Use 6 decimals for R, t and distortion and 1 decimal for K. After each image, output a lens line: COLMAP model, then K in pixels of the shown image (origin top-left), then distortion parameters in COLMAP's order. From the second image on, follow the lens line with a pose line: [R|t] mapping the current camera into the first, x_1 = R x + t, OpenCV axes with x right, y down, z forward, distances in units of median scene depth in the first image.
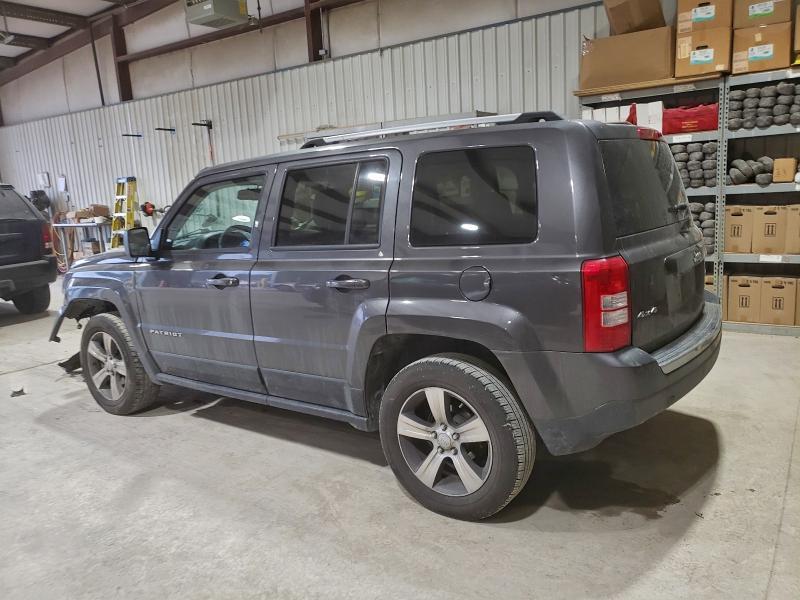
lens RADIAL K [[645.1, 0, 400.0], [0, 645.1, 300.0], [0, 0, 1]] dist [0.016879, 0.003646]
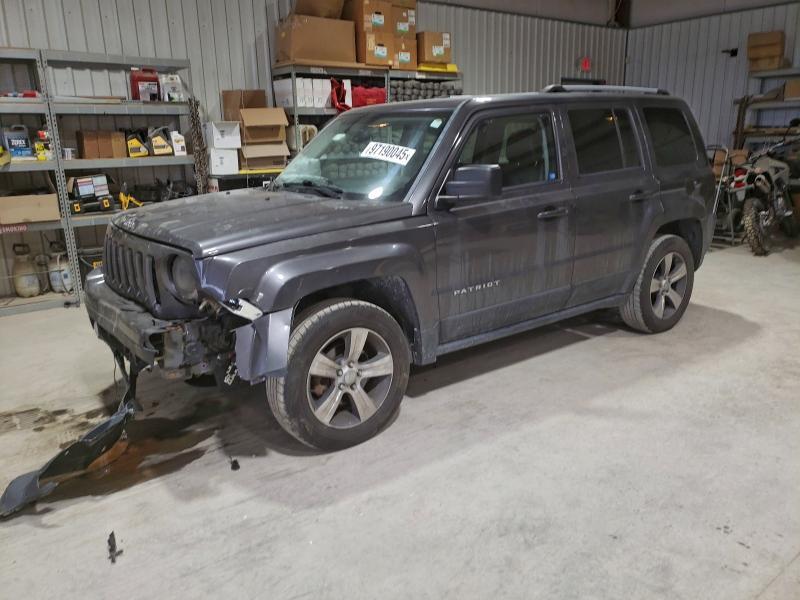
lens RADIAL K [[645.1, 0, 400.0], [0, 645.1, 300.0], [0, 0, 1]] dist [0.016879, 0.003646]
pose [[0.258895, -0.189059, 0.947222, -0.983691], [0.175147, 0.973589, 0.146451, -0.062793], [-0.949893, 0.127987, 0.285170, 0.688355]]
